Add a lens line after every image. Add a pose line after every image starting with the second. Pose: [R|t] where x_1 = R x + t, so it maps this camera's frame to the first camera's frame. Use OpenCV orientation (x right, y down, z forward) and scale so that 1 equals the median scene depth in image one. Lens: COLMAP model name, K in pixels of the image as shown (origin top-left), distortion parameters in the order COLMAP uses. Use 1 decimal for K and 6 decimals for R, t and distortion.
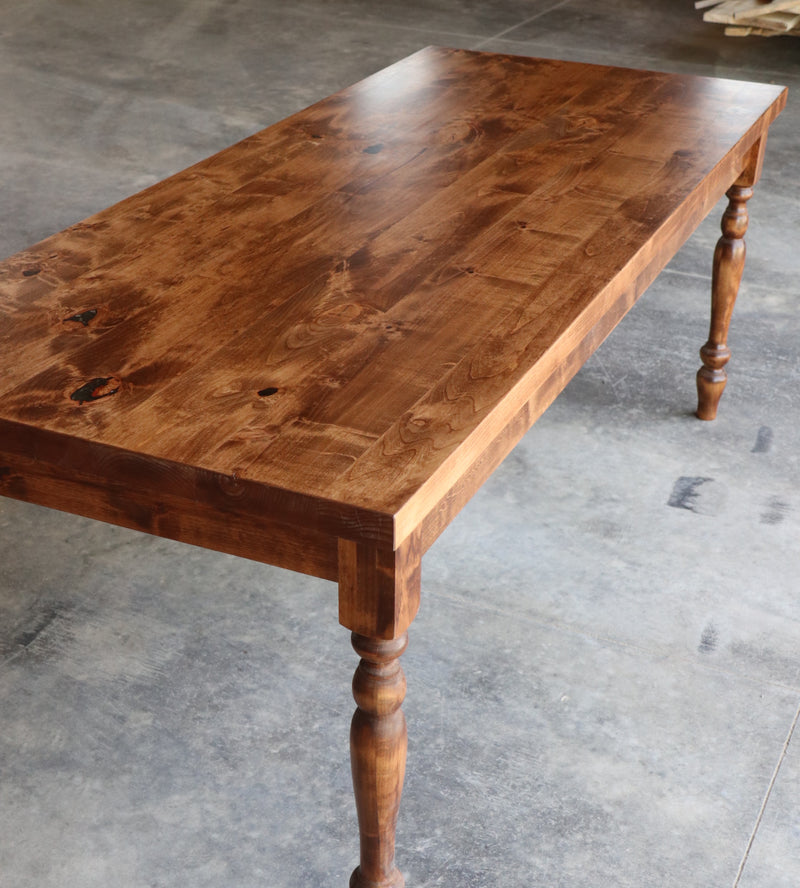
lens RADIAL K [[1459.3, 0, 400.4], [0, 1459.3, 441.9], [0, 0, 1]] dist [0.040136, 0.000000]
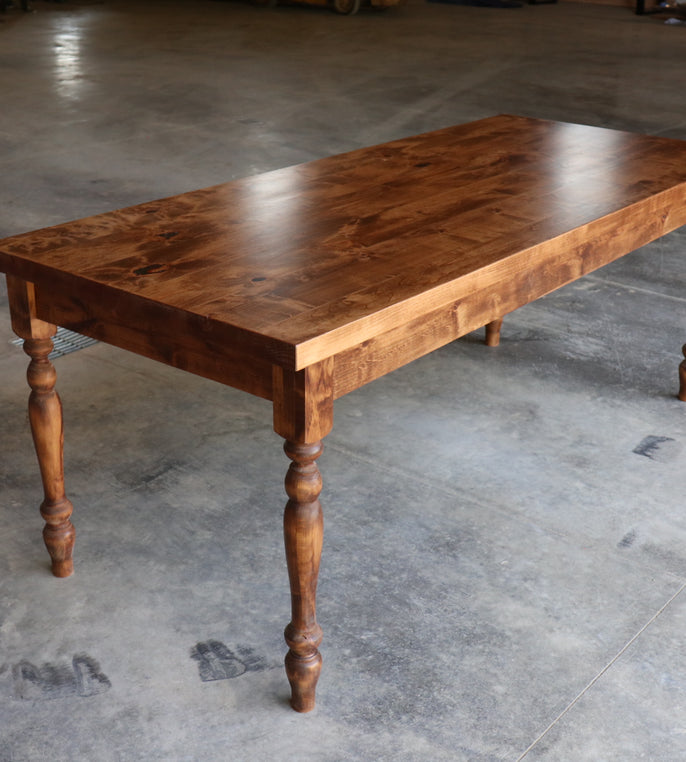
lens RADIAL K [[1116.6, 0, 343.9], [0, 1116.6, 380.4], [0, 0, 1]] dist [-0.092945, 0.000000]
pose [[0.970853, 0.098072, -0.218690, 0.191789], [-0.114875, 0.991221, -0.065461, 0.100709], [0.210350, 0.088675, 0.973596, -0.055479]]
